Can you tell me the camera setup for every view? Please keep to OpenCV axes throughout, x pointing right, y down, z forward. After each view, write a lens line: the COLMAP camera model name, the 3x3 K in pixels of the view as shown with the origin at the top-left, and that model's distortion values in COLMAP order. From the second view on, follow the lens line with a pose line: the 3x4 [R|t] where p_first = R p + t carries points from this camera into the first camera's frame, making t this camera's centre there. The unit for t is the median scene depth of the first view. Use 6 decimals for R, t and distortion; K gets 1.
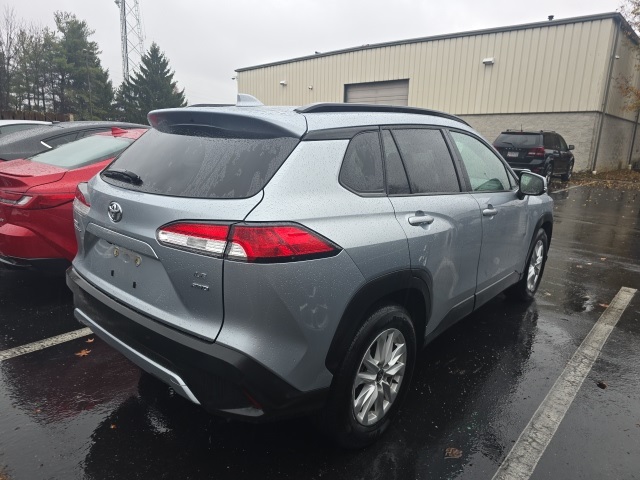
lens RADIAL K [[435.8, 0, 320.0], [0, 435.8, 240.0], [0, 0, 1]] dist [0.020889, -0.001316]
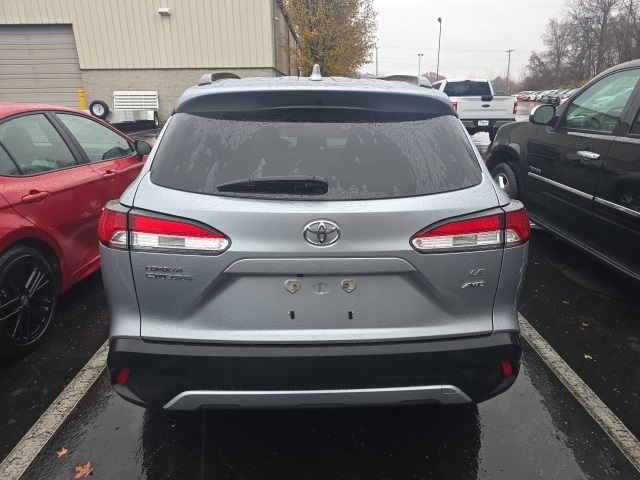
lens RADIAL K [[435.8, 0, 320.0], [0, 435.8, 240.0], [0, 0, 1]] dist [0.020889, -0.001316]
pose [[0.738794, -0.243246, 0.628503, -0.092632], [0.180842, 0.969942, 0.162815, -0.017050], [-0.649215, -0.006627, 0.760576, 0.042134]]
